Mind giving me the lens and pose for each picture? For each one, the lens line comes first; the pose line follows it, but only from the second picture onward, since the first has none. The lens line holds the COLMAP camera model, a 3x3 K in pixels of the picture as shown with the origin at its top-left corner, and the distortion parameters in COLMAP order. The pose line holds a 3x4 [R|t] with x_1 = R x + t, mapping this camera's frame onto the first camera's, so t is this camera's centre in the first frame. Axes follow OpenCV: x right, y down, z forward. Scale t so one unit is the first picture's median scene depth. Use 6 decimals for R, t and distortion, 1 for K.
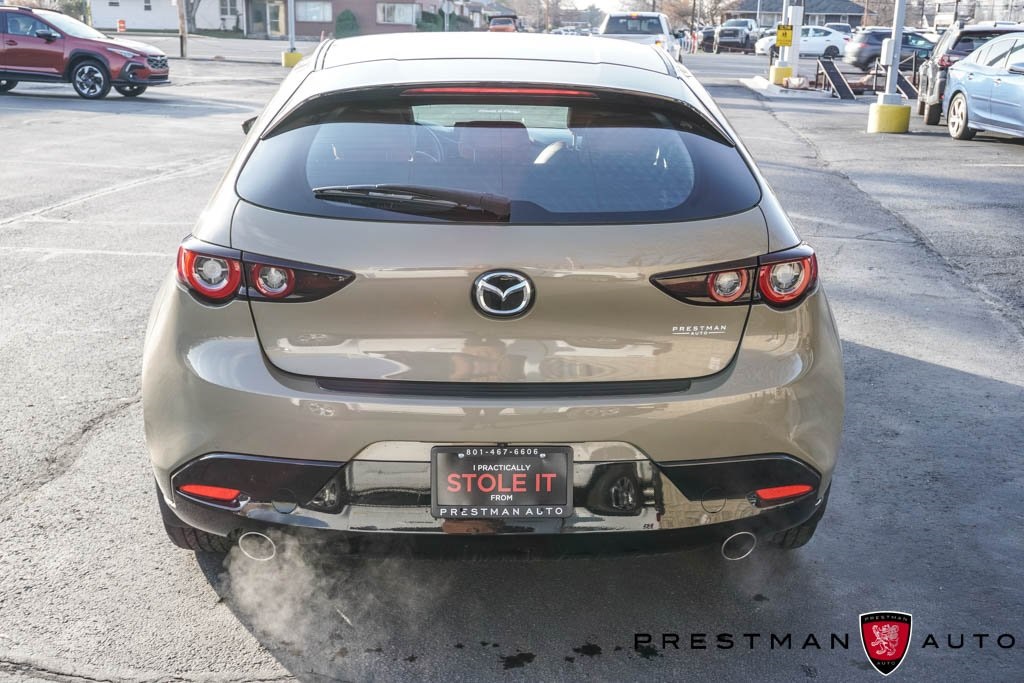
lens RADIAL K [[1156.6, 0, 513.3], [0, 1156.6, 345.4], [0, 0, 1]] dist [0.003373, 0.000000]
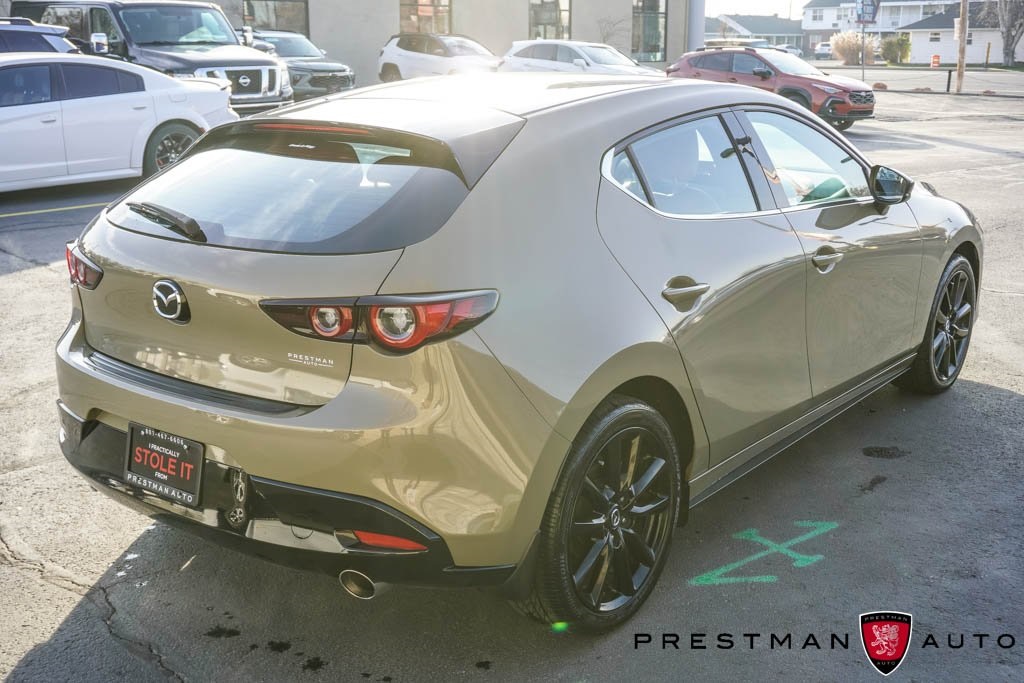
lens RADIAL K [[1156.6, 0, 513.6], [0, 1156.6, 337.8], [0, 0, 1]] dist [0.003373, 0.000000]
pose [[0.742982, 0.135600, -0.655432, 0.948877], [-0.158020, 0.987117, 0.025093, -0.085616], [0.650390, 0.084928, 0.754838, 0.329594]]
